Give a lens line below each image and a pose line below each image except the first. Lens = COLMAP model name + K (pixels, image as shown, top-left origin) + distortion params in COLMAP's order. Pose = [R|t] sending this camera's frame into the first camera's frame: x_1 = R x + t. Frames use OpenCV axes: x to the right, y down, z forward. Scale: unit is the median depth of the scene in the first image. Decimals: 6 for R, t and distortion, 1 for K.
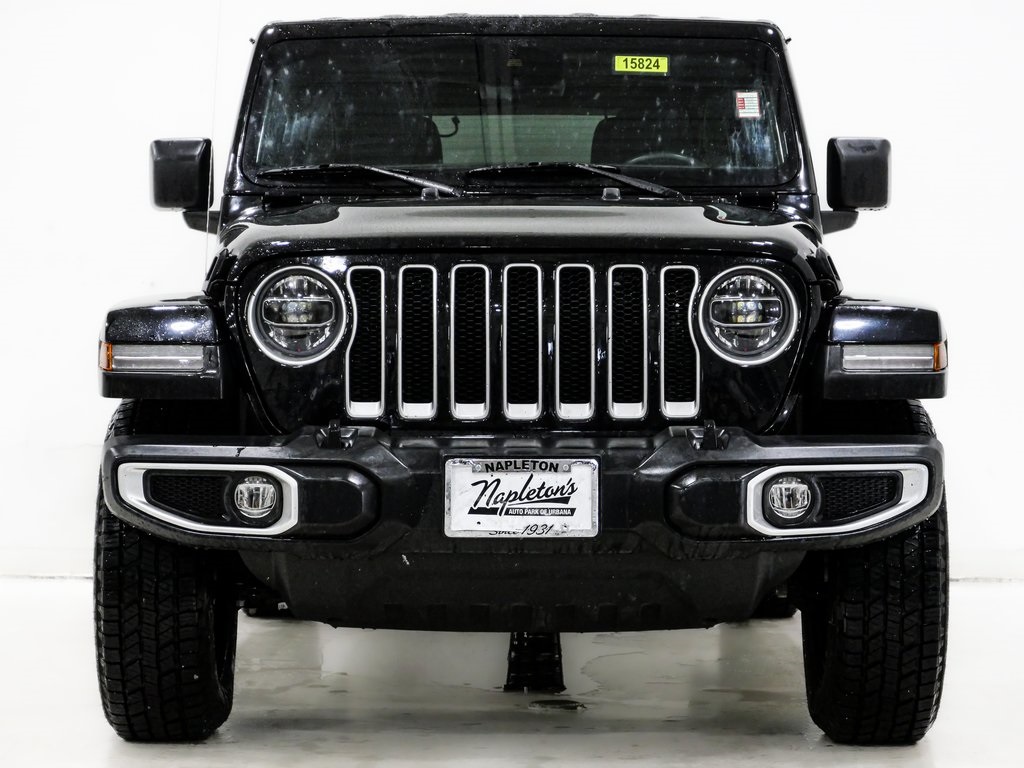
lens RADIAL K [[2943.4, 0, 511.8], [0, 2943.4, 384.4], [0, 0, 1]] dist [0.017288, 0.000000]
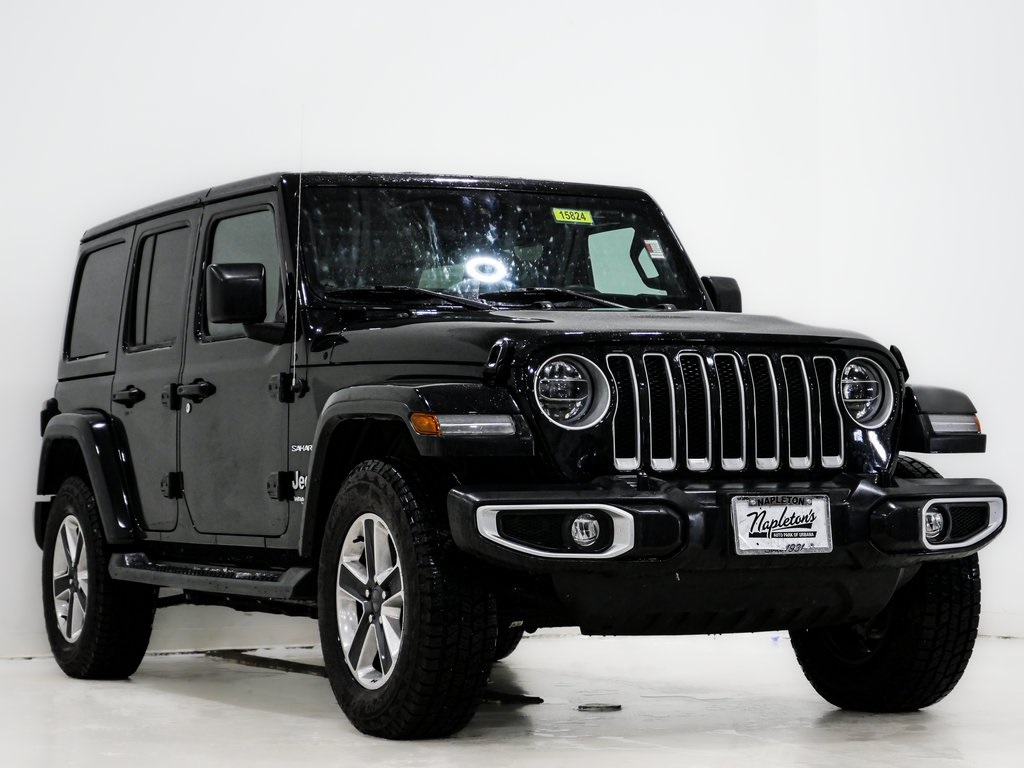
lens RADIAL K [[2521.6, 0, 512.0], [0, 2521.6, 383.6], [0, 0, 1]] dist [0.039552, 0.000000]
pose [[0.899030, 0.005386, 0.437854, -0.602357], [0.023248, 0.997927, -0.060009, 0.040154], [-0.437270, 0.064130, 0.897041, 0.023187]]
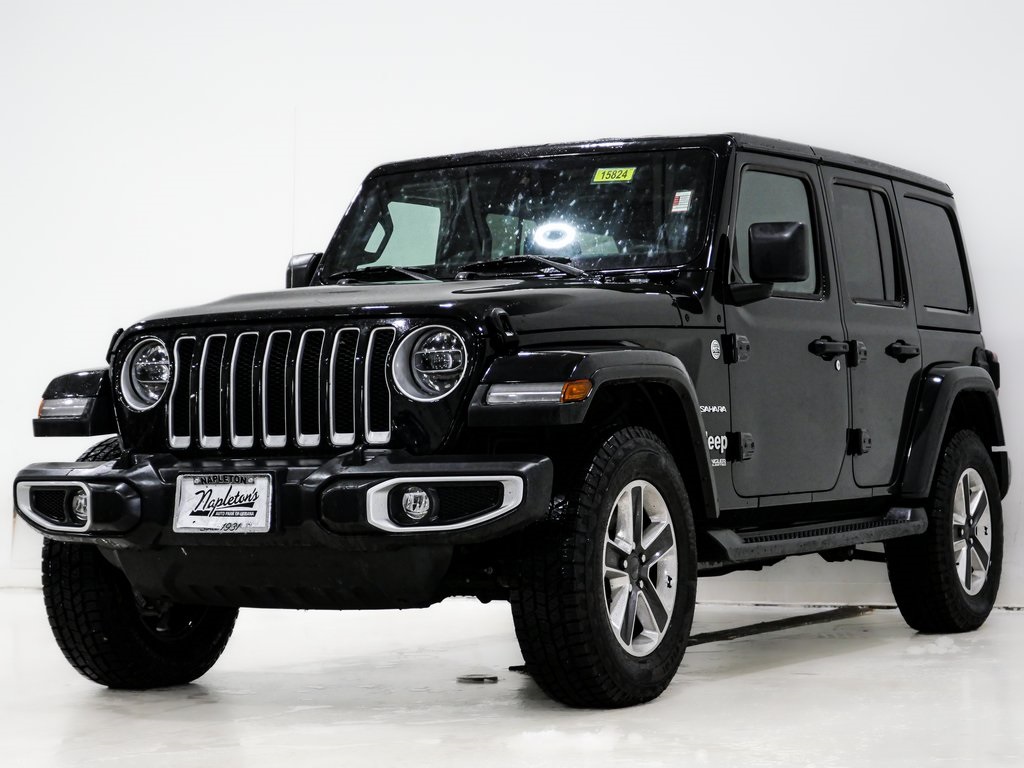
lens RADIAL K [[2456.7, 0, 512.2], [0, 2456.7, 383.1], [0, 0, 1]] dist [0.008563, 0.000000]
pose [[0.881430, -0.029349, -0.471401, 0.642193], [0.008676, 0.998905, -0.045969, 0.036113], [0.472234, 0.036429, 0.880720, 0.074587]]
